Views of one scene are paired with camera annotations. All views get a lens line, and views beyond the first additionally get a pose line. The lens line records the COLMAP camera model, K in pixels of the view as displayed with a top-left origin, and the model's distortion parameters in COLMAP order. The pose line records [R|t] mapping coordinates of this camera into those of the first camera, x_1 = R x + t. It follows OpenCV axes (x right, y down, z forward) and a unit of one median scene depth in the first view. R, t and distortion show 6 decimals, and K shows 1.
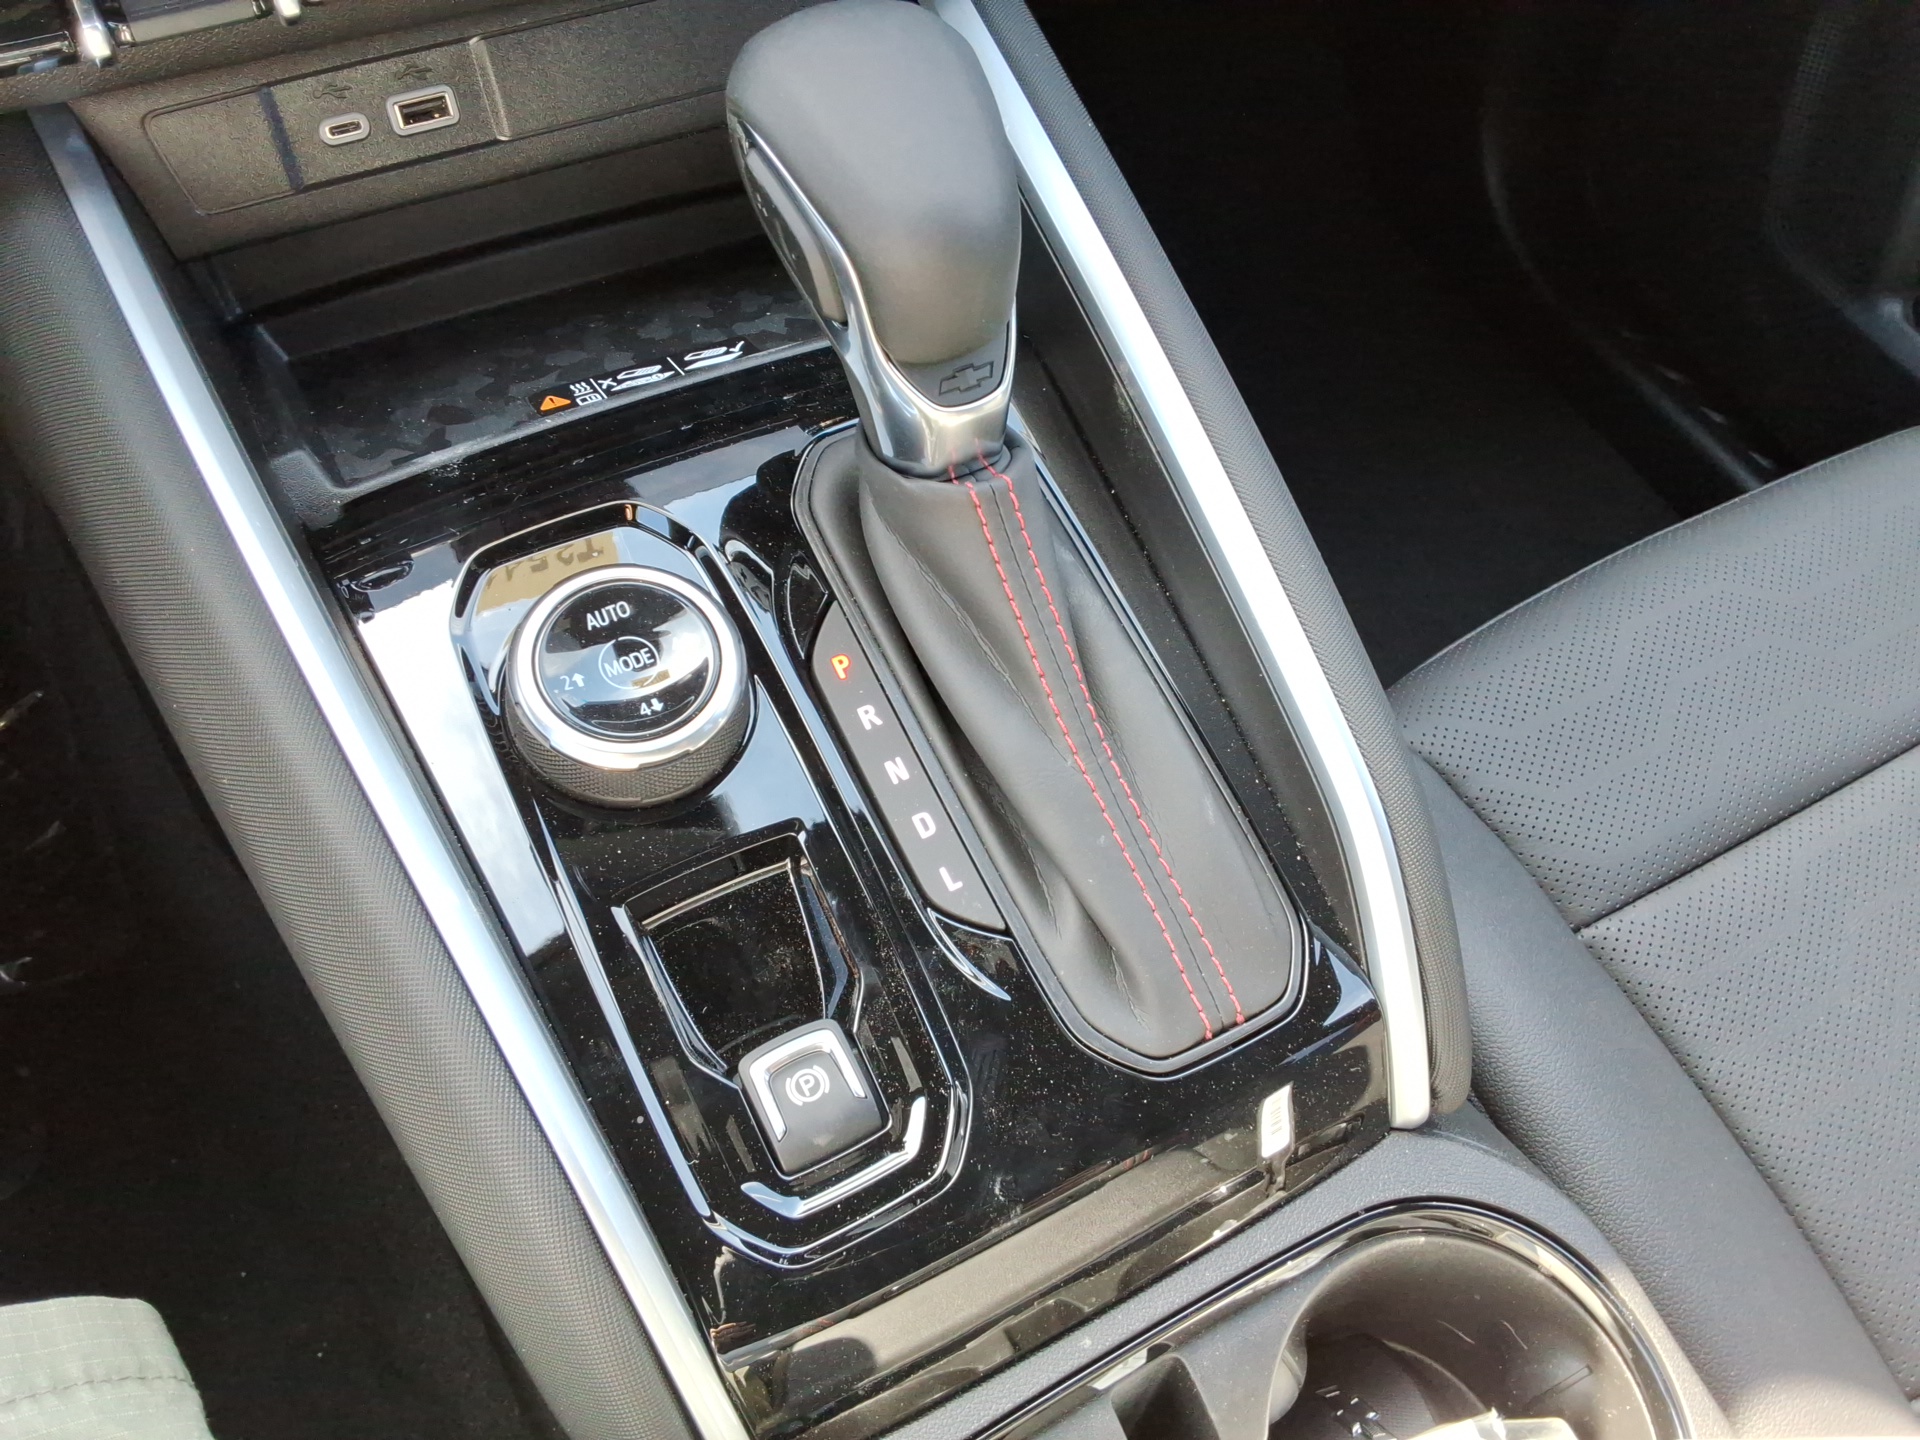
lens RADIAL K [[1557.3, 0, 981.5], [0, 1557.3, 698.1], [0, 0, 1]] dist [0.138504, -0.240724]
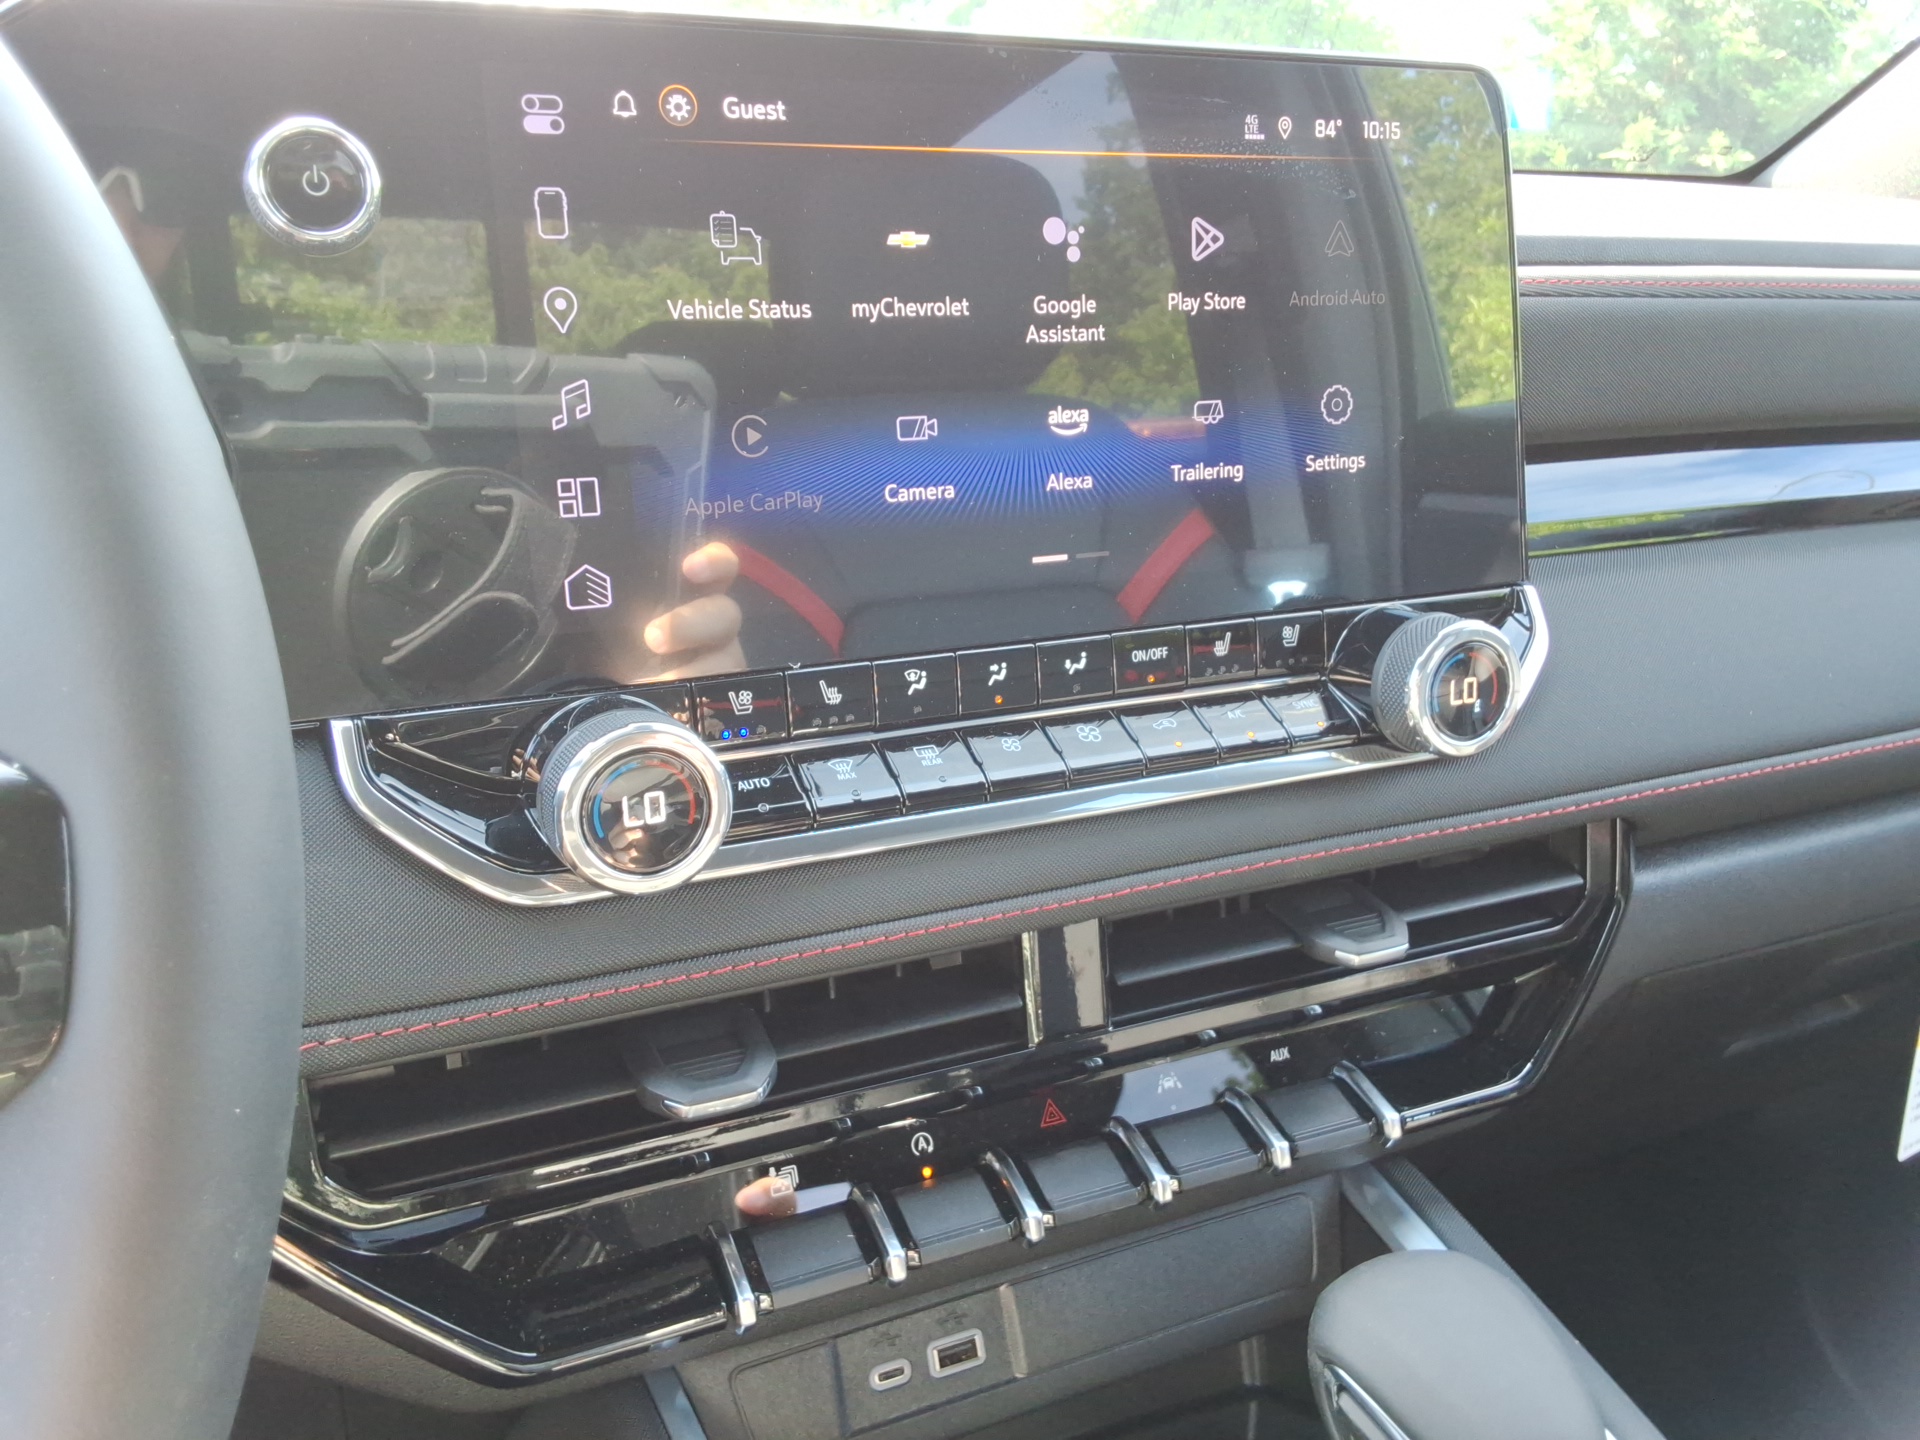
lens RADIAL K [[1557.3, 0, 981.5], [0, 1557.3, 698.1], [0, 0, 1]] dist [0.138504, -0.240724]
pose [[0.993829, -0.071404, -0.084890, -0.207115], [-0.000860, 0.760295, -0.649577, -0.002818], [0.110924, 0.645641, 0.755542, -0.118528]]
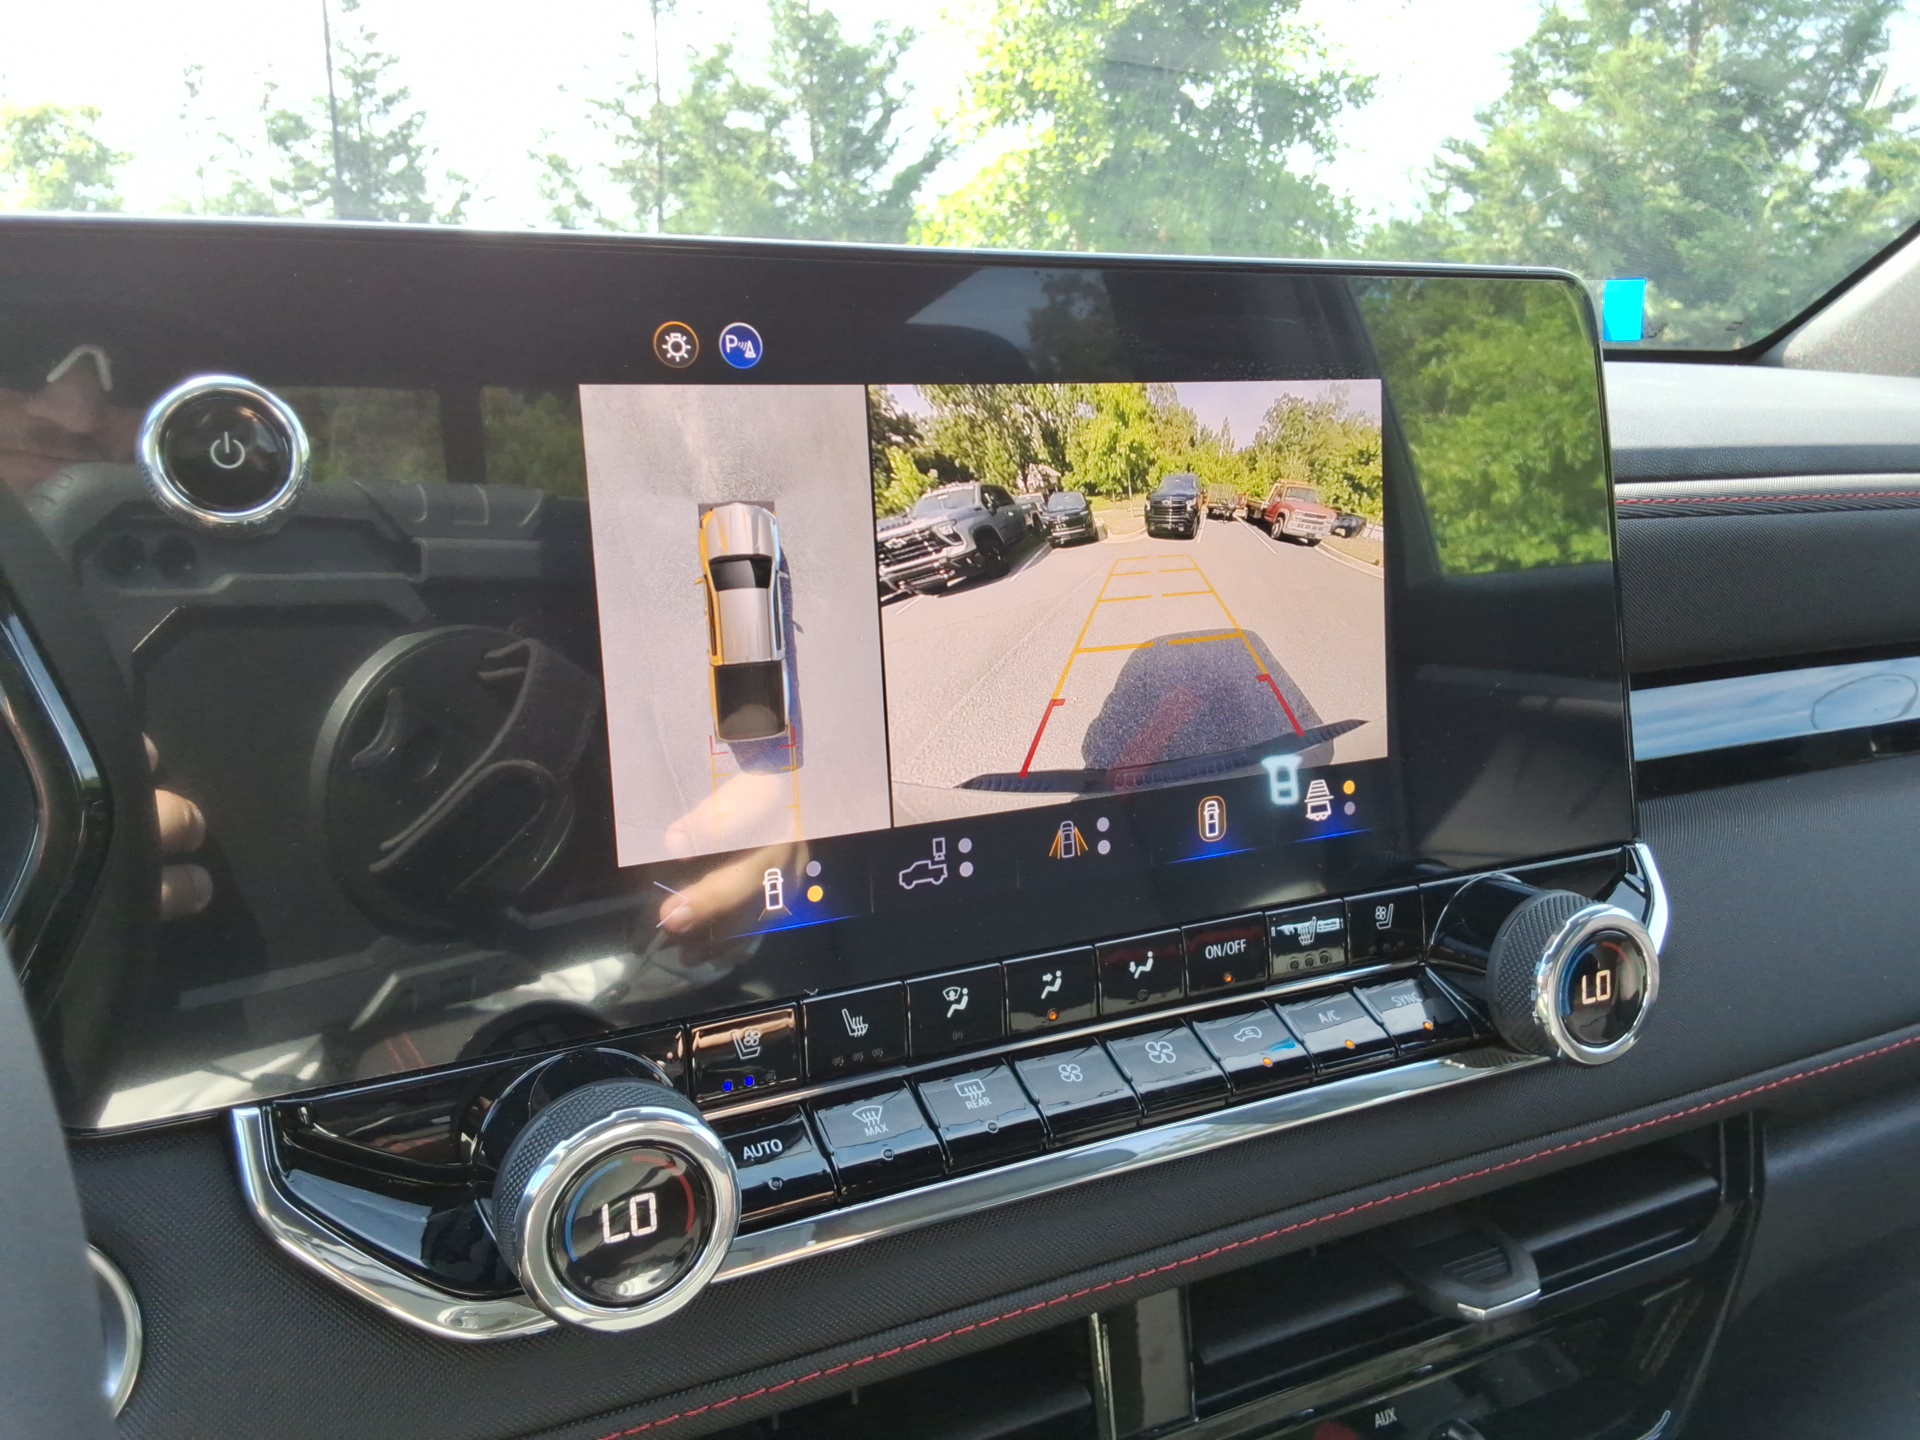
lens RADIAL K [[1557.3, 0, 981.5], [0, 1557.3, 698.1], [0, 0, 1]] dist [0.138504, -0.240724]
pose [[0.994326, -0.094344, -0.049145, -0.262896], [0.031172, 0.700123, -0.713342, -0.178266], [0.101707, 0.707762, 0.699091, -0.067833]]
